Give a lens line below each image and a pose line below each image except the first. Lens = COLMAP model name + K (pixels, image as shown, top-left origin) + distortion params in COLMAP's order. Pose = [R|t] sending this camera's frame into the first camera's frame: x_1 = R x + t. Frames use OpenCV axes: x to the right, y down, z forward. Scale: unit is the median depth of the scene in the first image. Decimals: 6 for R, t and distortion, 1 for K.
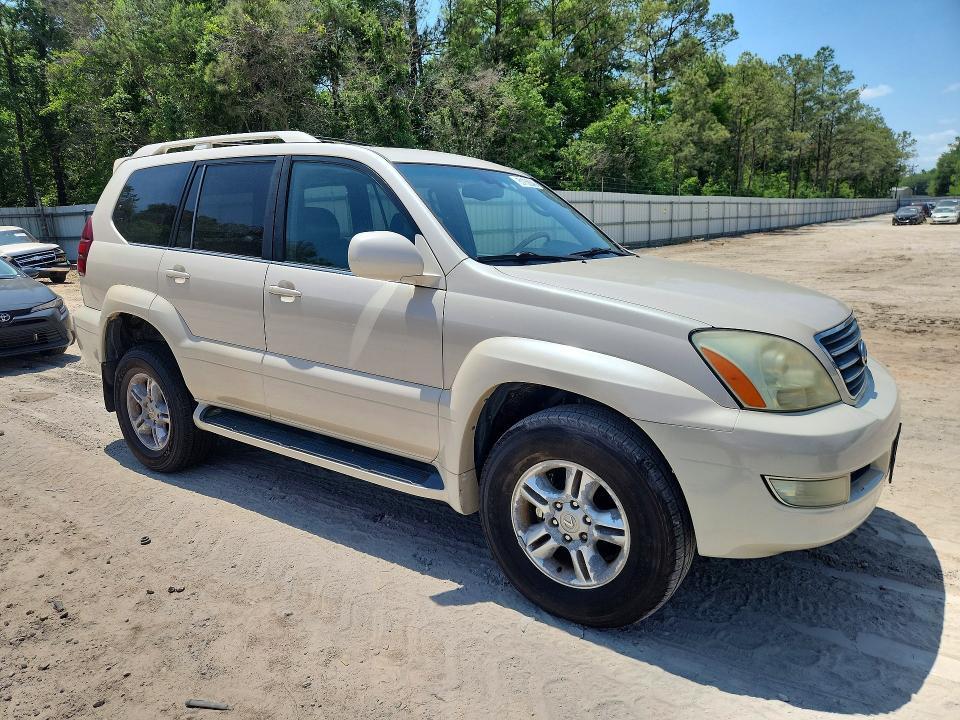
lens RADIAL K [[691.5, 0, 475.7], [0, 691.5, 365.2], [0, 0, 1]] dist [0.021044, -0.025172]
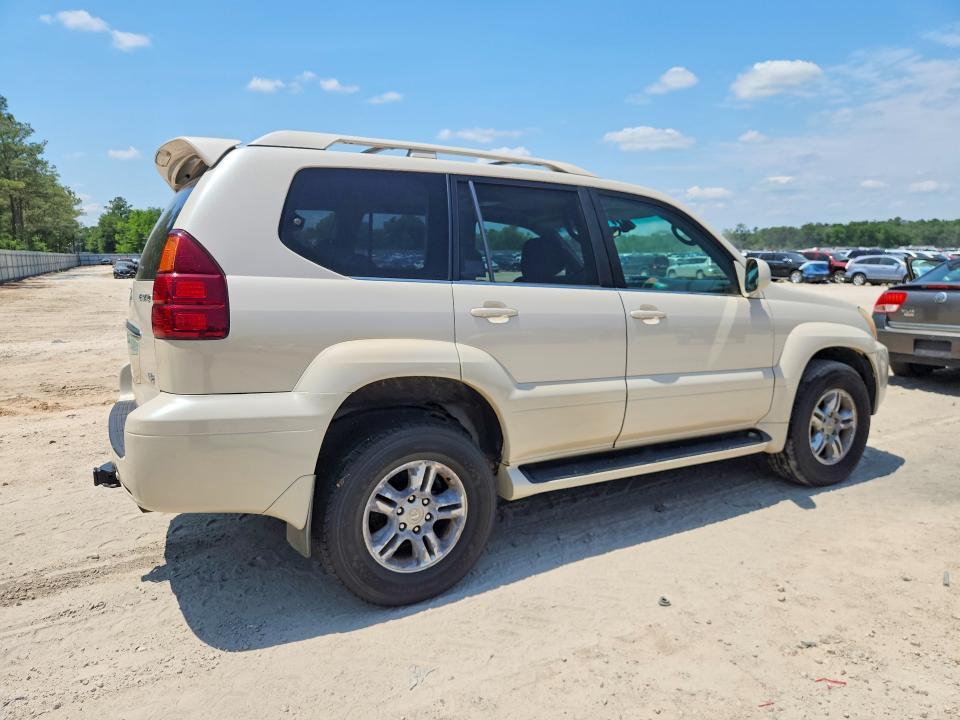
lens RADIAL K [[691.5, 0, 475.2], [0, 691.5, 355.5], [0, 0, 1]] dist [0.021044, -0.025172]
pose [[0.390819, -0.104418, 0.914526, -0.819966], [0.189205, 0.981442, 0.031202, -0.077547], [-0.900812, 0.160839, 0.403322, 0.496031]]
